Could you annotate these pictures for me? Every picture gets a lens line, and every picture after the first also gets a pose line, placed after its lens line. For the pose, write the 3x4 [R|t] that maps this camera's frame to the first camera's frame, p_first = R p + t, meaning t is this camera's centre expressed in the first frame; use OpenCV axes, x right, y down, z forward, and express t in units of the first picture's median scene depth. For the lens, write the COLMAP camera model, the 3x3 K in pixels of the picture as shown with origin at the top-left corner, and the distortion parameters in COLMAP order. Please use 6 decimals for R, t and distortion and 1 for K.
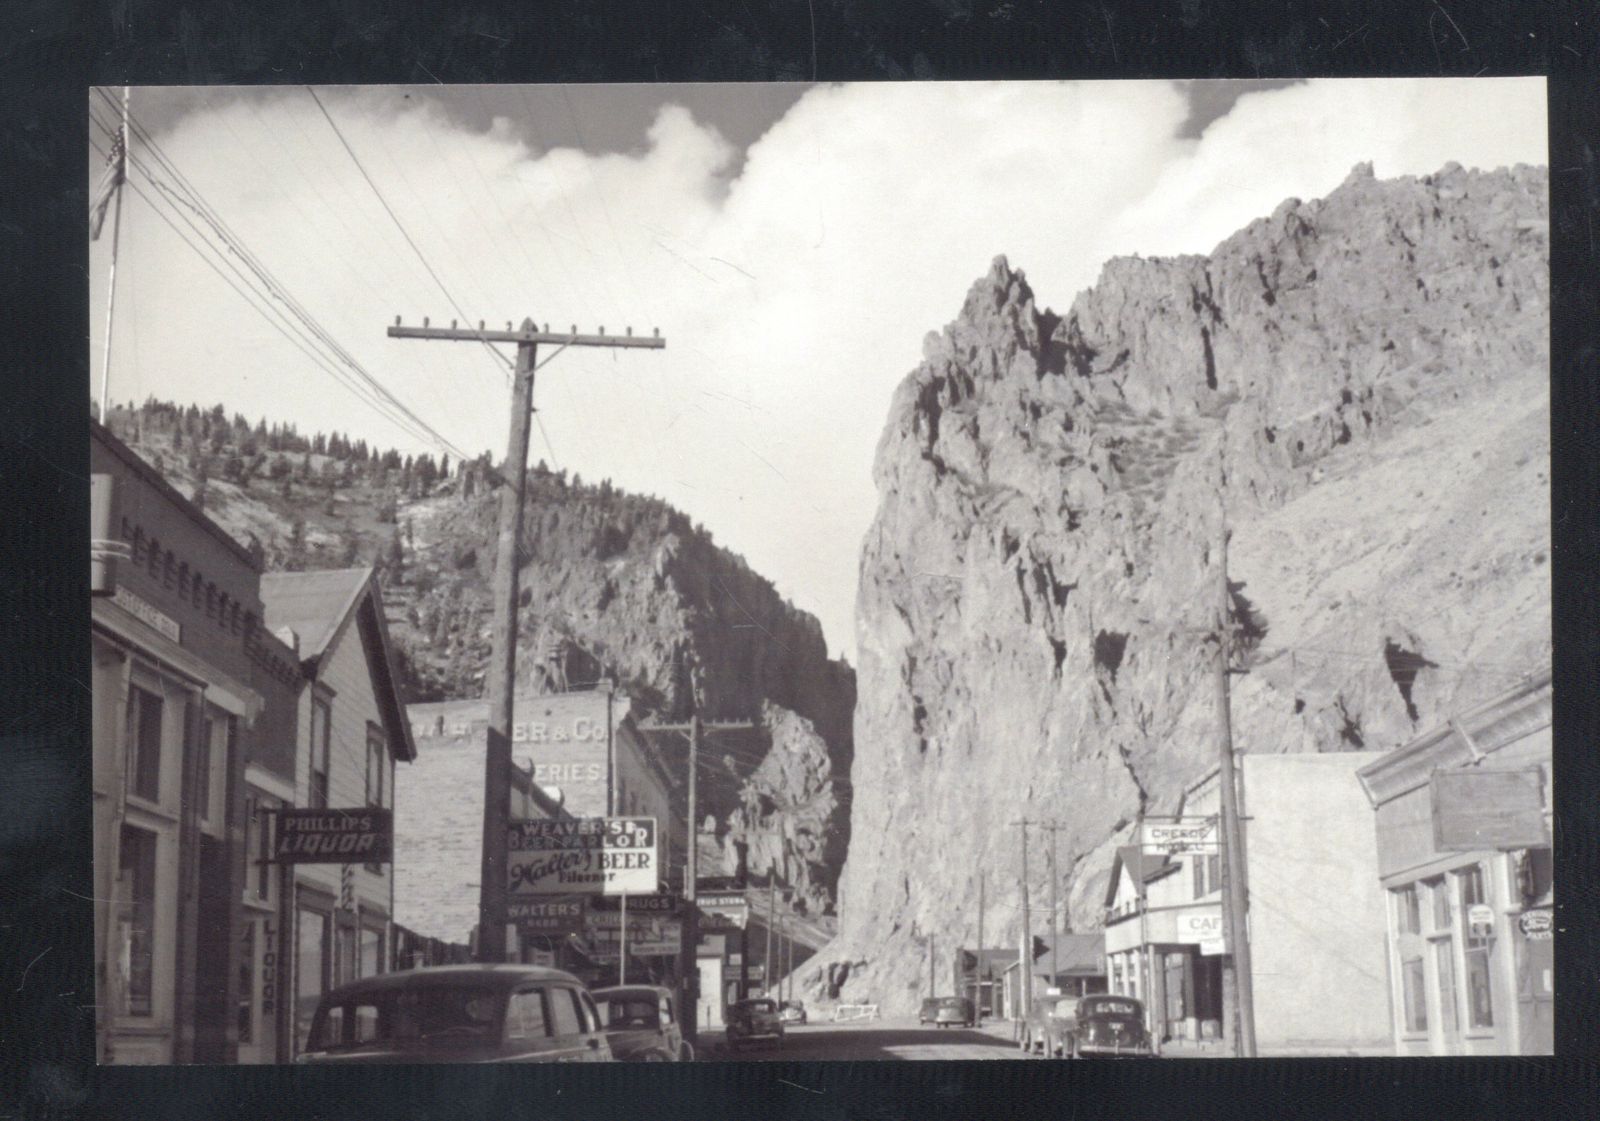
lens RADIAL K [[2290.5, 0, 871.5], [0, 2290.5, 560.9], [0, 0, 1]] dist [0.109511, -0.395957]
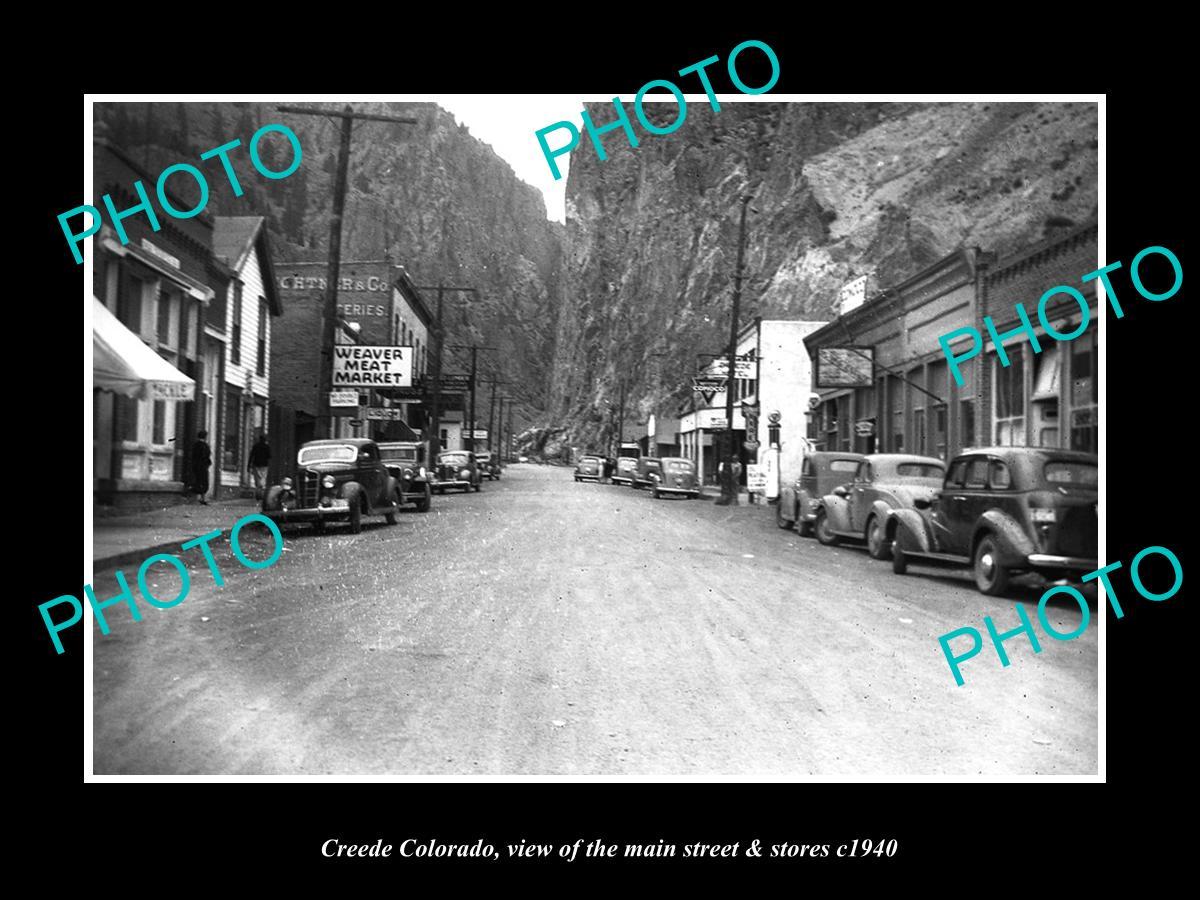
lens RADIAL K [[2256.4, 0, 600.0], [0, 2256.4, 450.0], [0, 0, 1]] dist [-0.307806, 0.013301]
pose [[0.998808, 0.041612, -0.025507, 0.062950], [-0.036177, 0.981998, 0.185396, -0.088800], [0.032763, -0.184252, 0.982333, -0.459464]]
